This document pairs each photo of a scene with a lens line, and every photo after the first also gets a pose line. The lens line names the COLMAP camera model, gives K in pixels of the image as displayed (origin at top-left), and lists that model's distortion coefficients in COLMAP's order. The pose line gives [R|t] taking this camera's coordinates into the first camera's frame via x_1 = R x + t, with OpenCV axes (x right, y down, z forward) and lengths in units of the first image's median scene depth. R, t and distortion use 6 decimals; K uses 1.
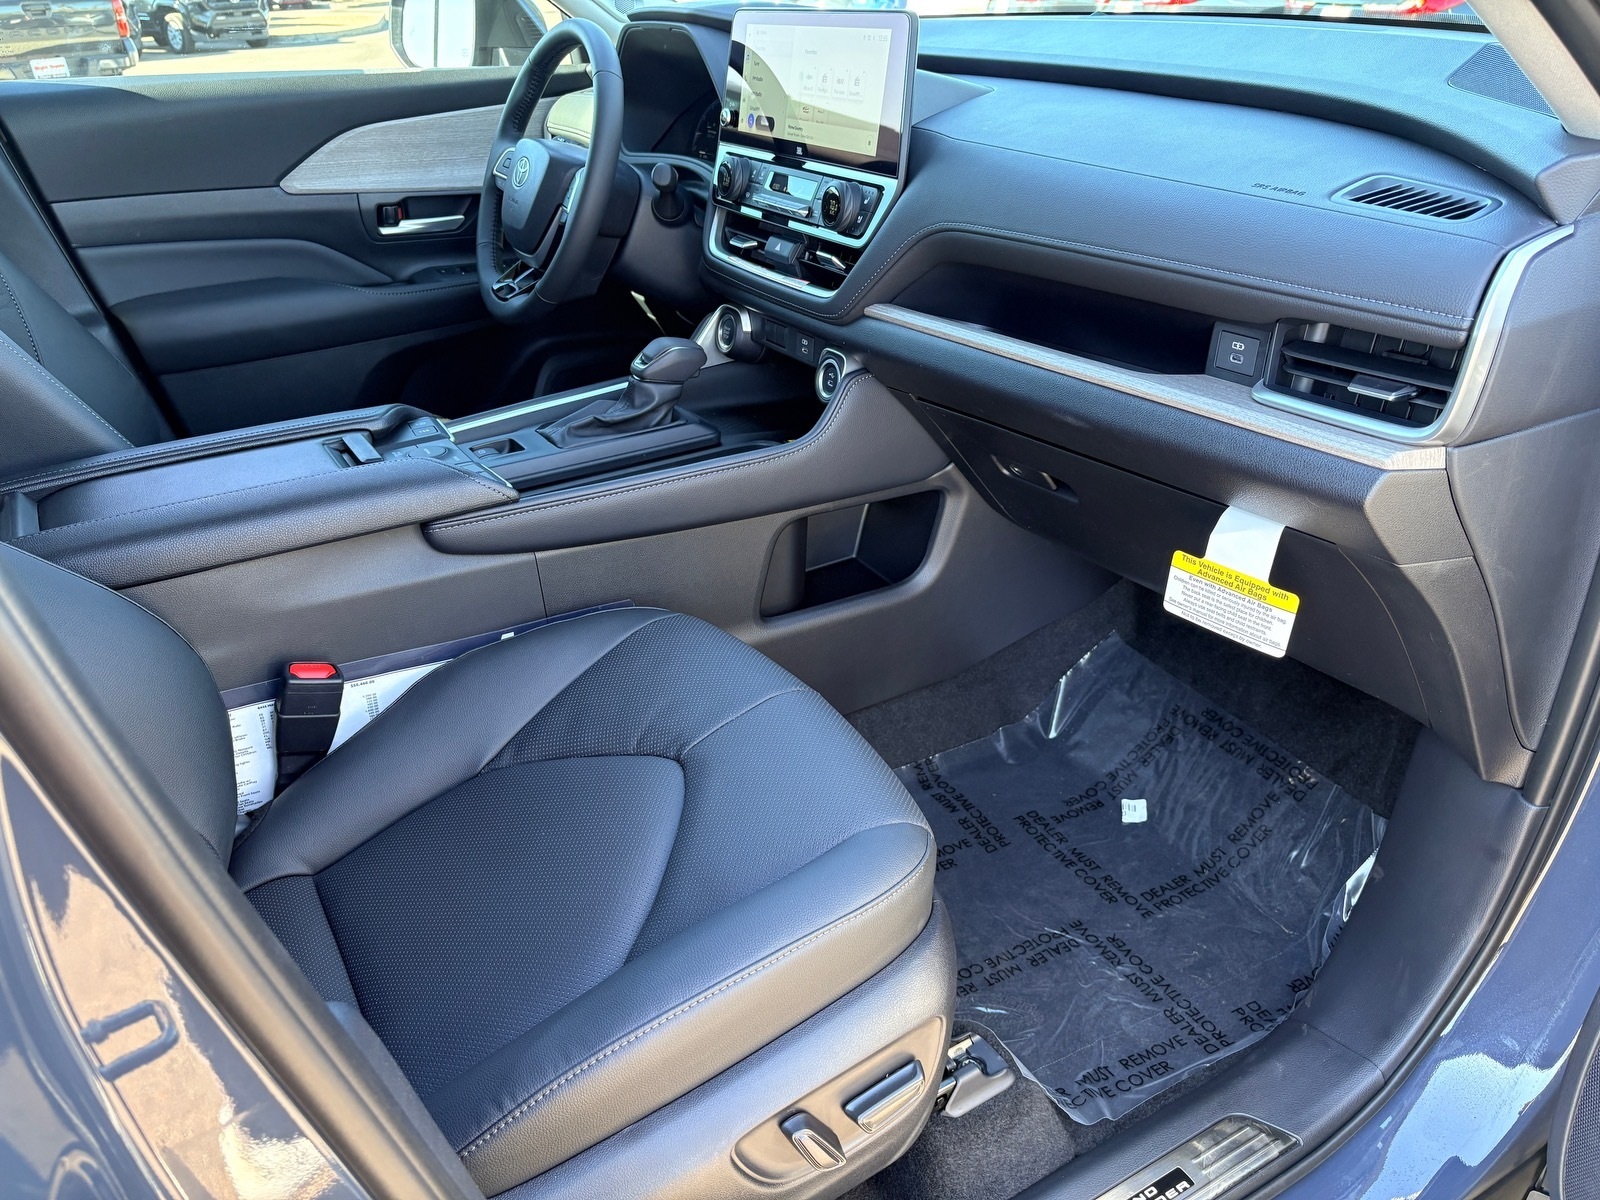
lens RADIAL K [[1217.3, 0, 800.8], [0, 1217.3, 602.1], [0, 0, 1]] dist [0.028087, -0.044794]
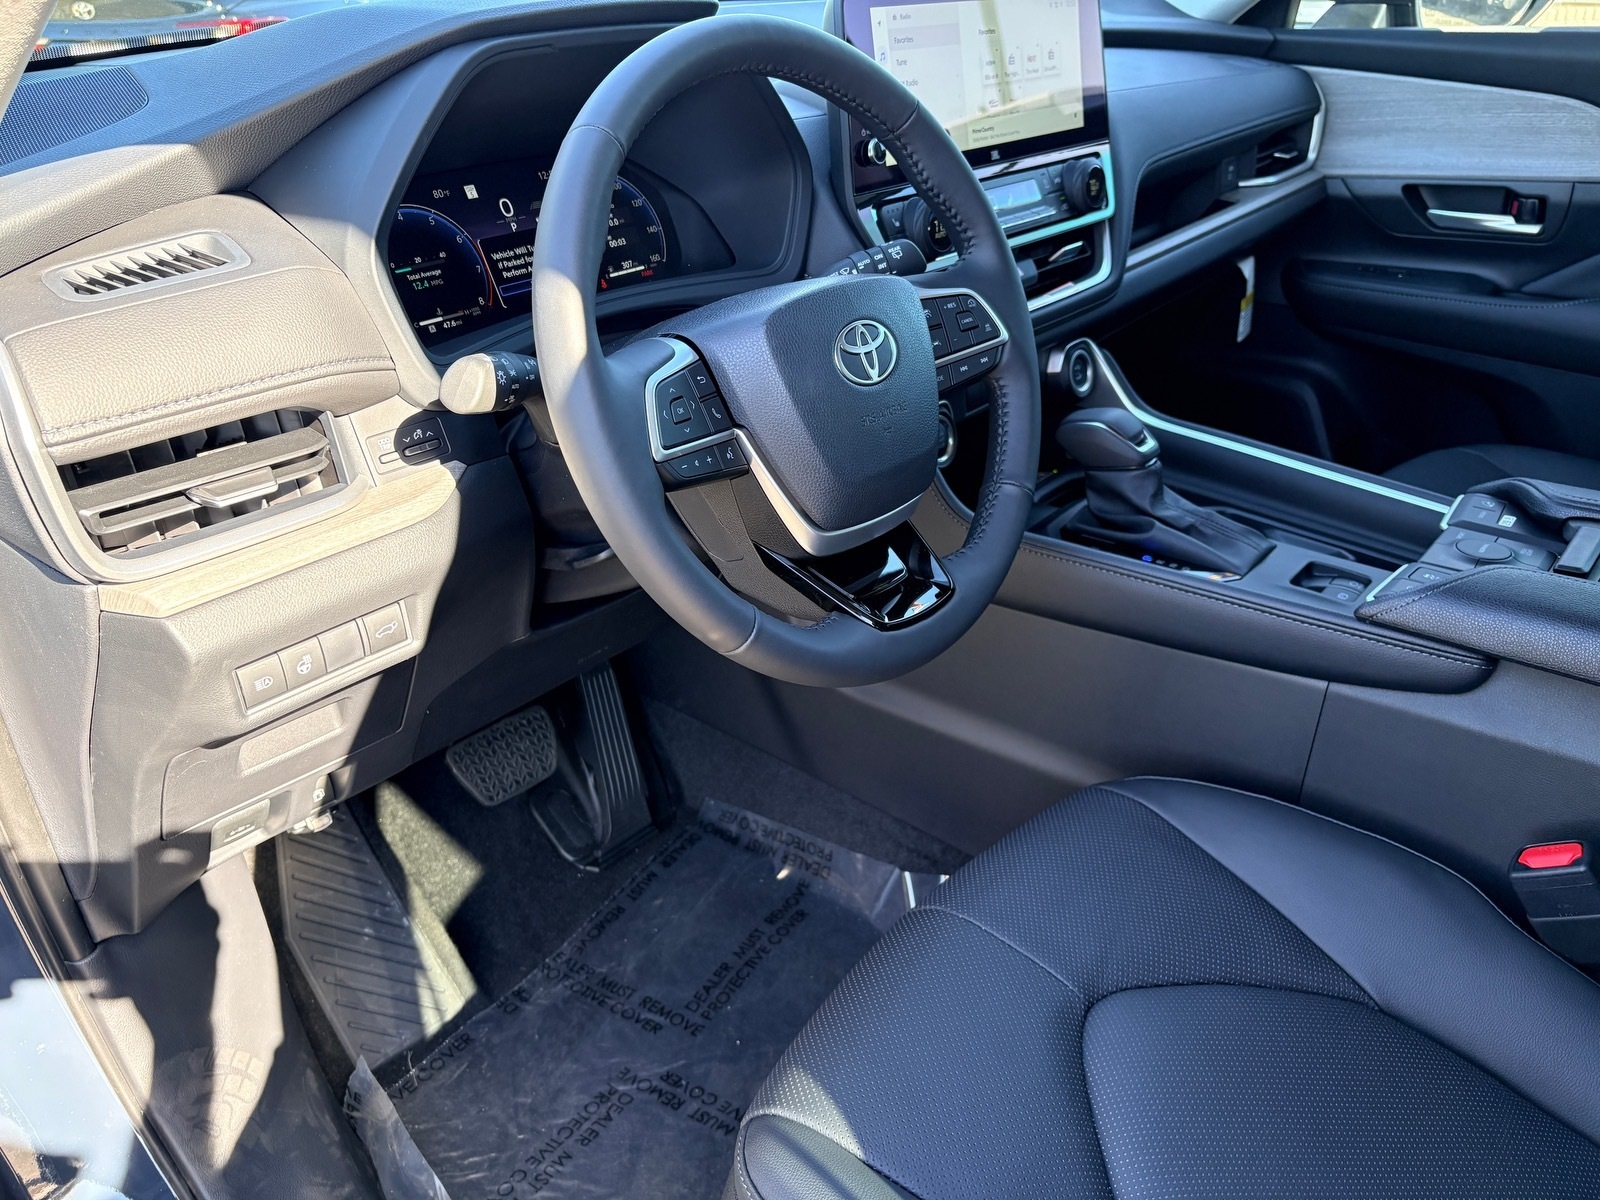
lens RADIAL K [[1218.6, 0, 784.9], [0, 1218.6, 598.2], [0, 0, 1]] dist [0.026119, -0.039636]
pose [[-0.312147, -0.410507, 0.856767, -0.818573], [0.459439, 0.724131, 0.514344, -0.676371], [-0.831553, 0.554183, -0.037432, 1.390045]]
